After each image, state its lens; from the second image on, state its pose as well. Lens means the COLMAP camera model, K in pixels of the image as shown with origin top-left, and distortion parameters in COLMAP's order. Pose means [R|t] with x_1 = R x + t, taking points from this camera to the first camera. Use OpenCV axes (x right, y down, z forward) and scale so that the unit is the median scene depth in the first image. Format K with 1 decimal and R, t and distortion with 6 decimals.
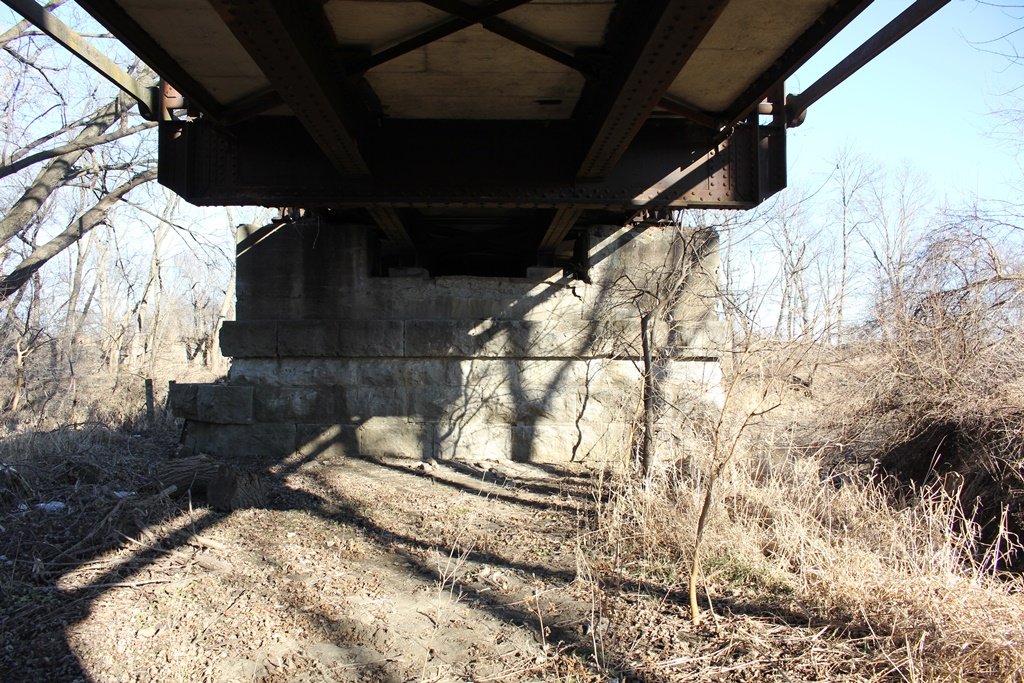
lens RADIAL K [[830.8, 0, 512.0], [0, 830.8, 341.5], [0, 0, 1]] dist [-0.096242, -0.002024]
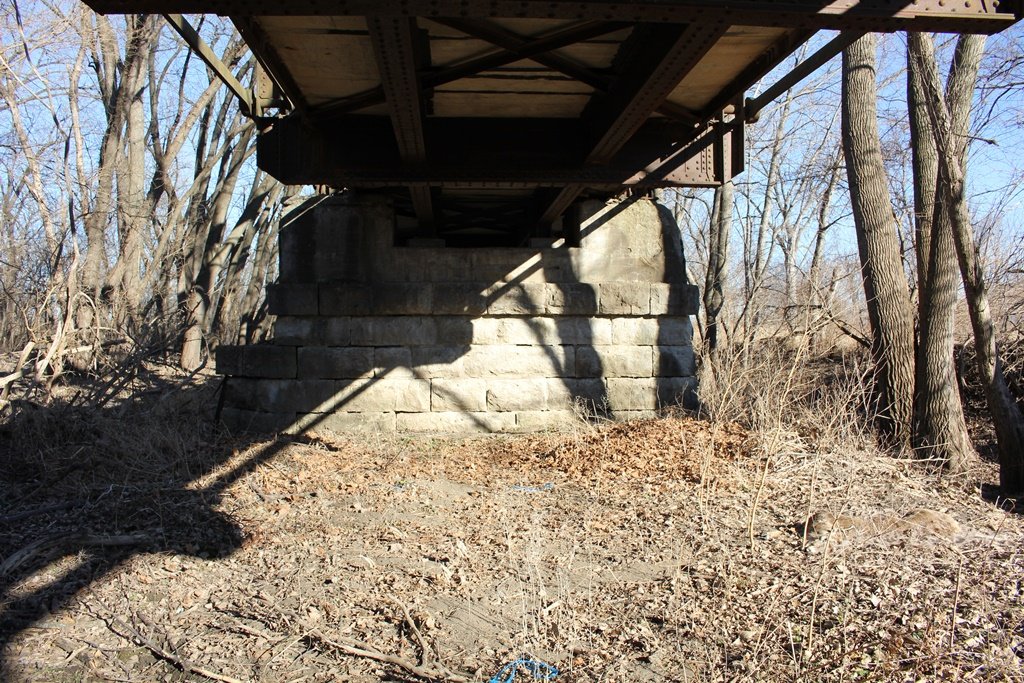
lens RADIAL K [[830.8, 0, 512.0], [0, 830.8, 341.5], [0, 0, 1]] dist [-0.096242, -0.002024]
pose [[0.999087, -0.009894, 0.041559, -0.094389], [0.009115, 0.999780, 0.018877, 0.057565], [-0.041736, -0.018481, 0.998958, -0.299558]]
